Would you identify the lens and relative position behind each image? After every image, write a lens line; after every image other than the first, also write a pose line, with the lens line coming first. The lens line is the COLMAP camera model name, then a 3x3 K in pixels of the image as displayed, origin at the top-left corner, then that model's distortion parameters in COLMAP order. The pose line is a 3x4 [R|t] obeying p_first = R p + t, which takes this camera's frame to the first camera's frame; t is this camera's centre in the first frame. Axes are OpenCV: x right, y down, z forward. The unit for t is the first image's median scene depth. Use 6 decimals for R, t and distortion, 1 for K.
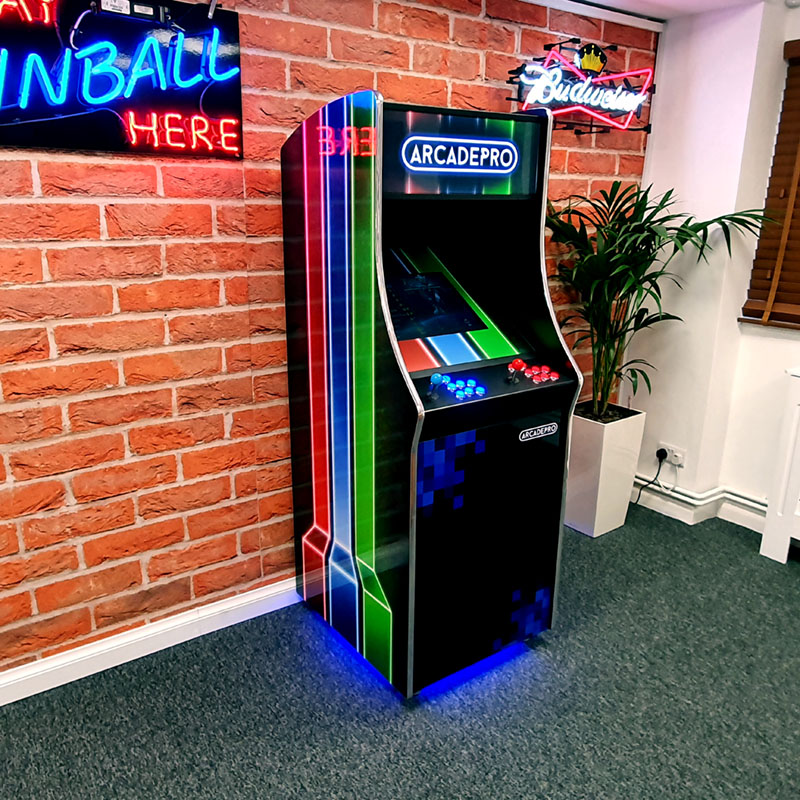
lens RADIAL K [[713.3, 0, 399.2], [0, 713.3, 403.2], [0, 0, 1]] dist [0.018311, -0.020783]
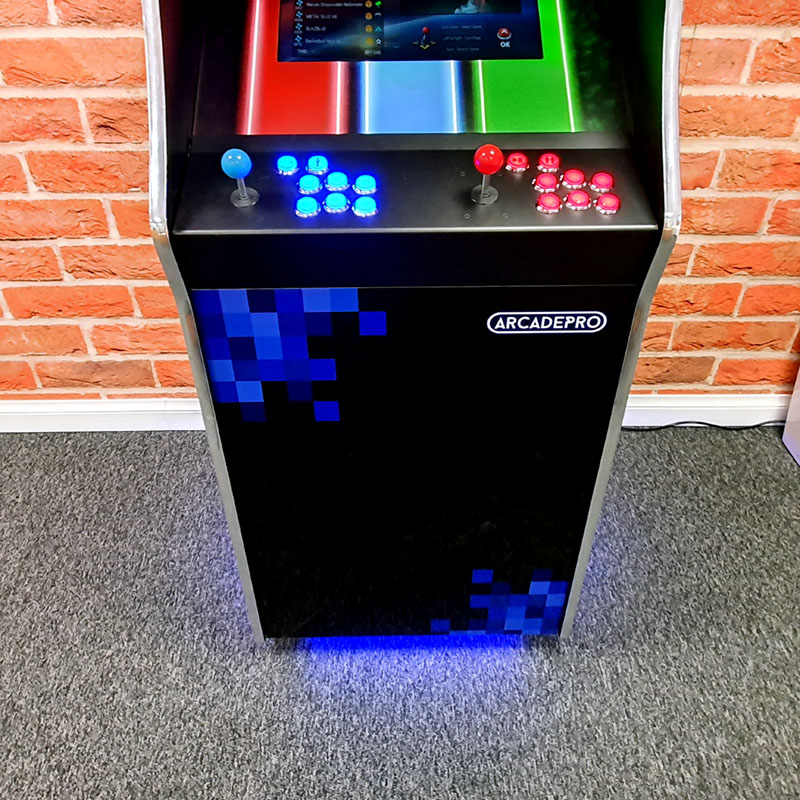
lens RADIAL K [[713.3, 0, 398.2], [0, 713.3, 404.8], [0, 0, 1]] dist [0.018311, -0.020783]
pose [[0.819963, 0.342477, -0.458661, 0.323133], [-0.148331, 0.901028, 0.407611, -0.077973], [0.552864, -0.266193, 0.789610, 0.544560]]
